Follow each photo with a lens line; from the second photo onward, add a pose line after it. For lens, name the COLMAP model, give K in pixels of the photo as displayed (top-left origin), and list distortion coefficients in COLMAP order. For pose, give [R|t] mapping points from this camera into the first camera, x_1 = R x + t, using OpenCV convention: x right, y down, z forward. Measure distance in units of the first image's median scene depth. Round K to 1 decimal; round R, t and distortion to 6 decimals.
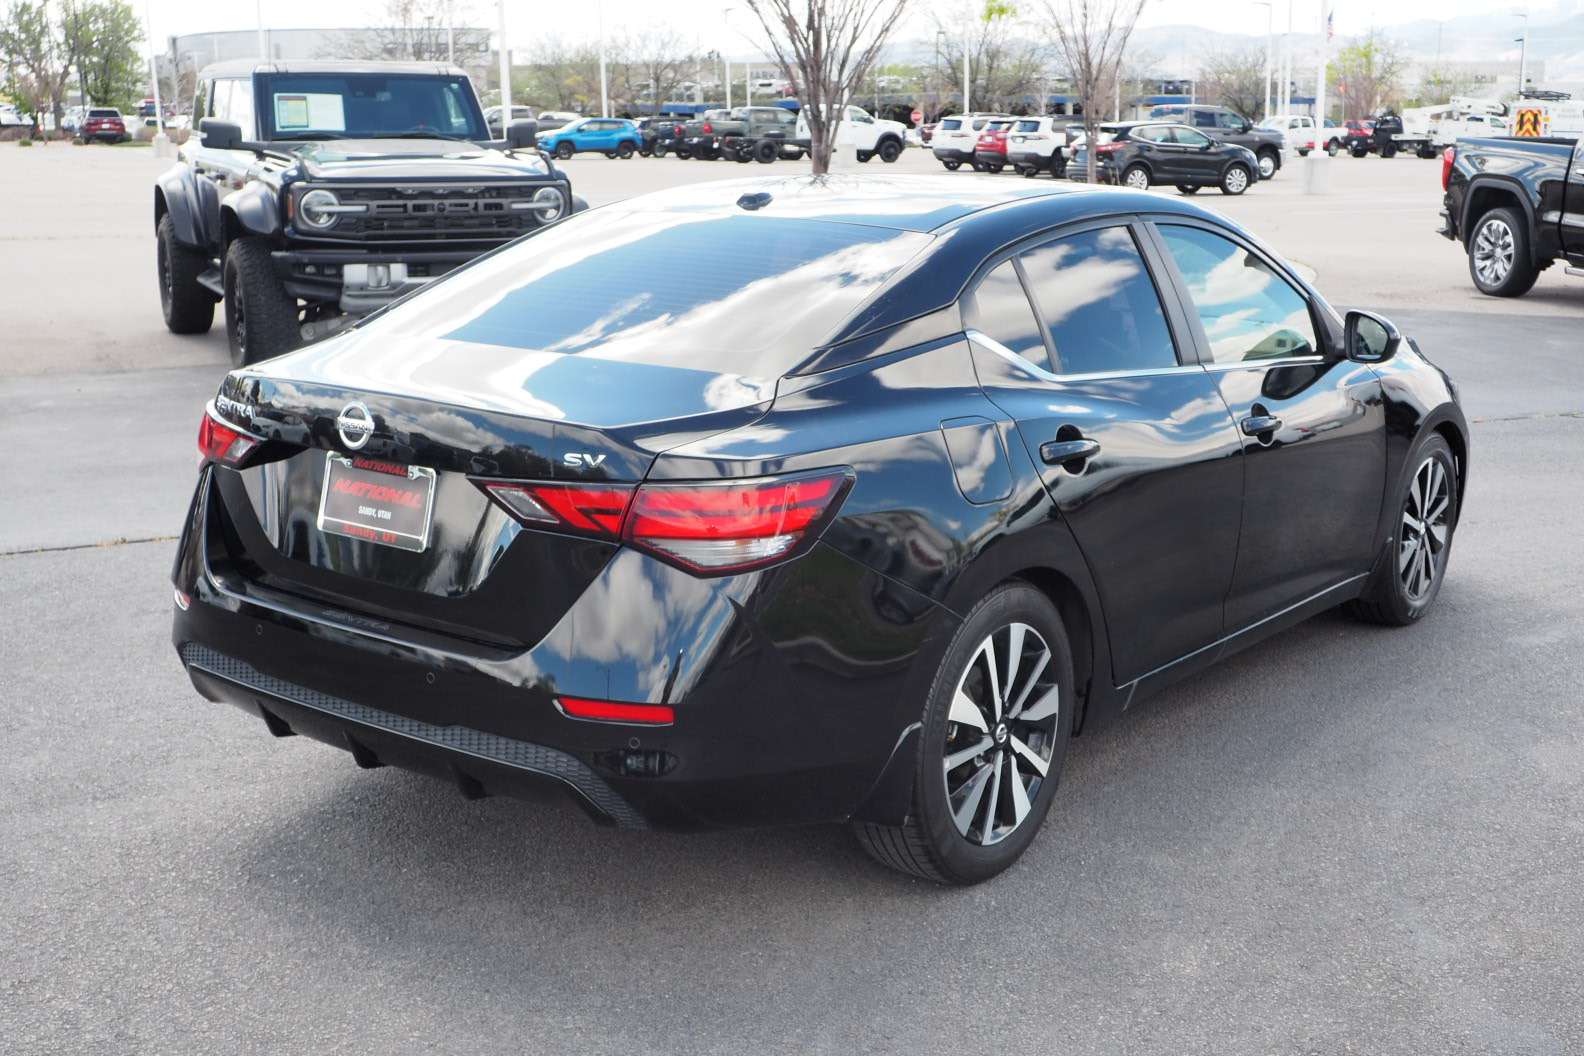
lens RADIAL K [[1792.4, 0, 792.0], [0, 1792.4, 528.0], [0, 0, 1]] dist [-0.021041, 0.018985]
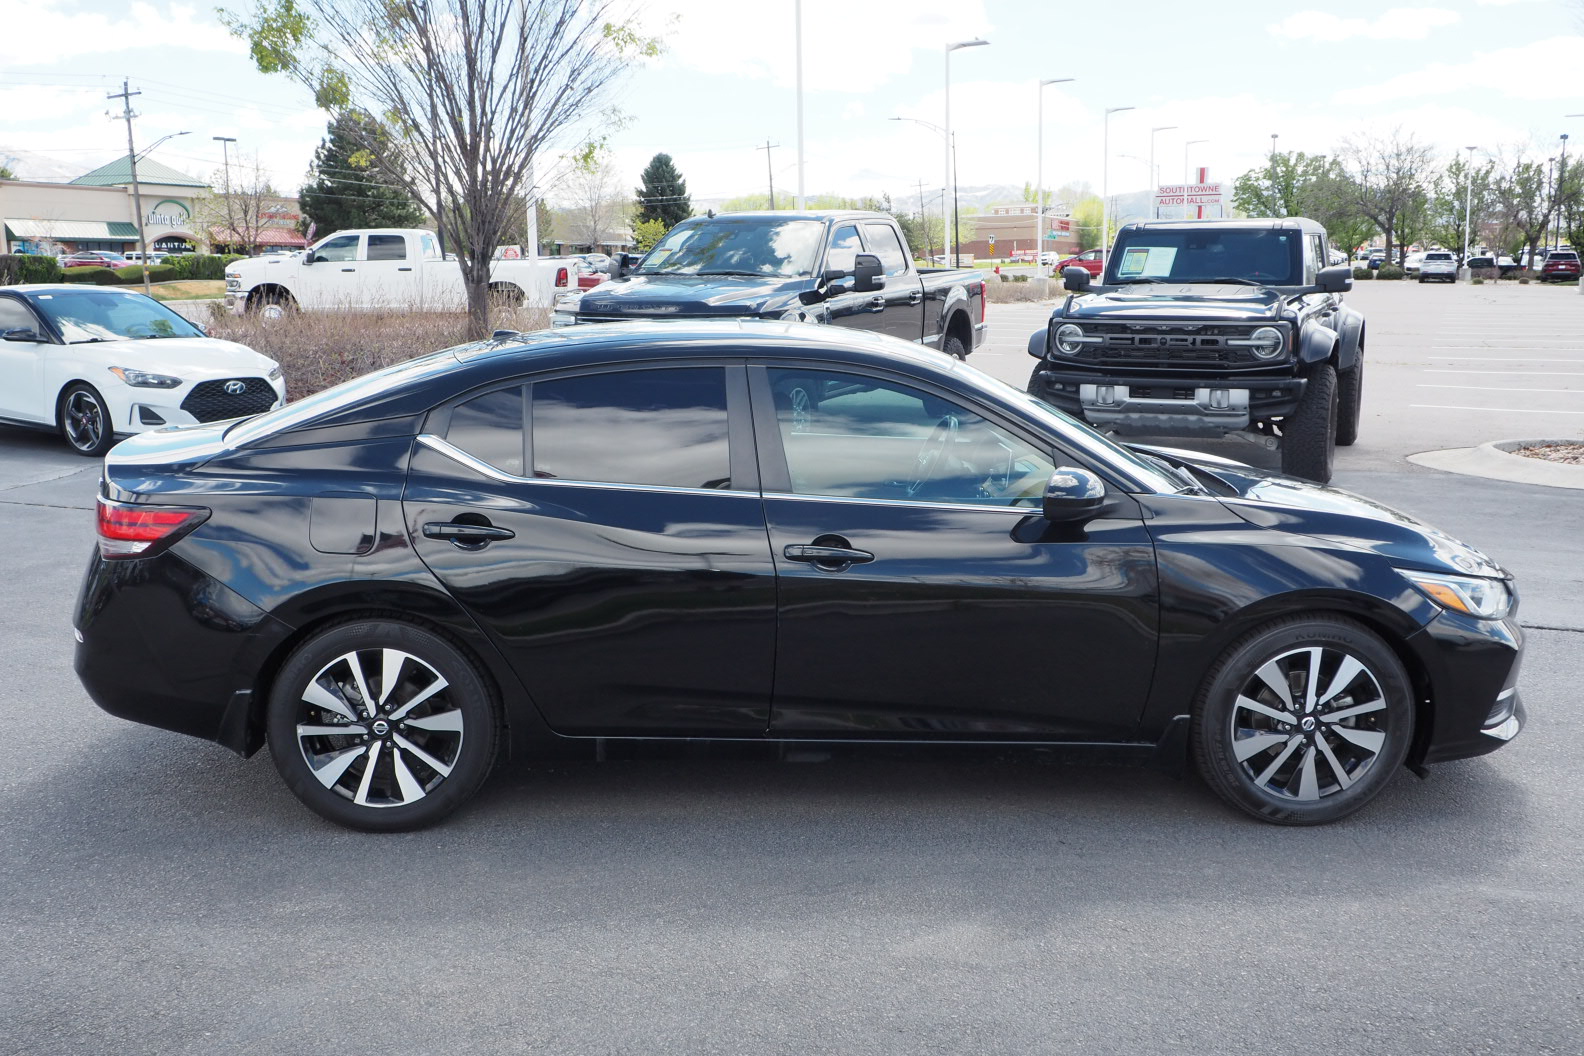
lens RADIAL K [[1504.8, 0, 792.0], [0, 1504.8, 528.0], [0, 0, 1]] dist [-0.000467, -0.000438]
pose [[0.647703, 0.125802, -0.751435, 0.417541], [-0.162857, 0.986339, 0.024754, -0.040950], [0.744284, 0.106343, 0.659342, 0.167318]]
